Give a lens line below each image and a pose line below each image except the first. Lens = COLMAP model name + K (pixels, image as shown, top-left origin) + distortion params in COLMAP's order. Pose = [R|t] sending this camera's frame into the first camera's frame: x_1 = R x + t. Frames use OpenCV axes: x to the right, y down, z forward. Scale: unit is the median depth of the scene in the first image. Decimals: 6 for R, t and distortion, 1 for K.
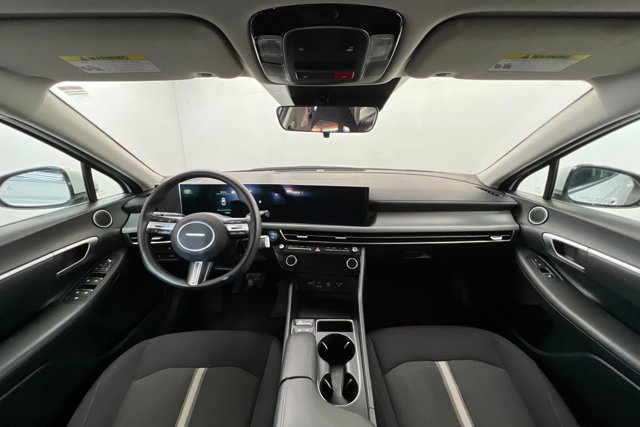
lens RADIAL K [[255.1, 0, 320.0], [0, 255.1, 213.5], [0, 0, 1]] dist [0.001012, 0.000149]
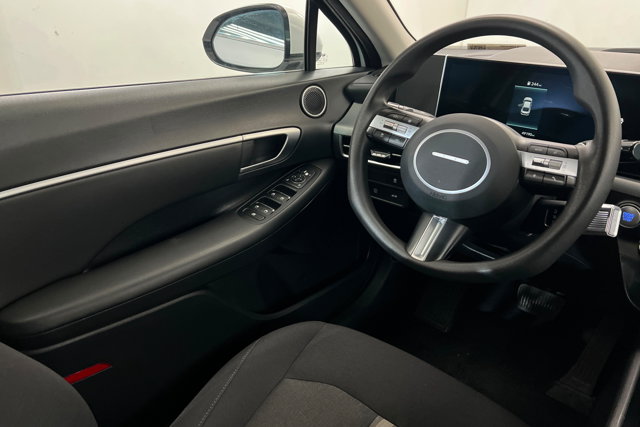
lens RADIAL K [[494.2, 0, 320.0], [0, 494.2, 213.5], [0, 0, 1]] dist [0.032411, -0.004776]
pose [[0.734559, 0.294077, -0.611508, -0.077114], [-0.227370, 0.955780, 0.186516, 0.057702], [0.639317, 0.002032, 0.768941, 0.149874]]
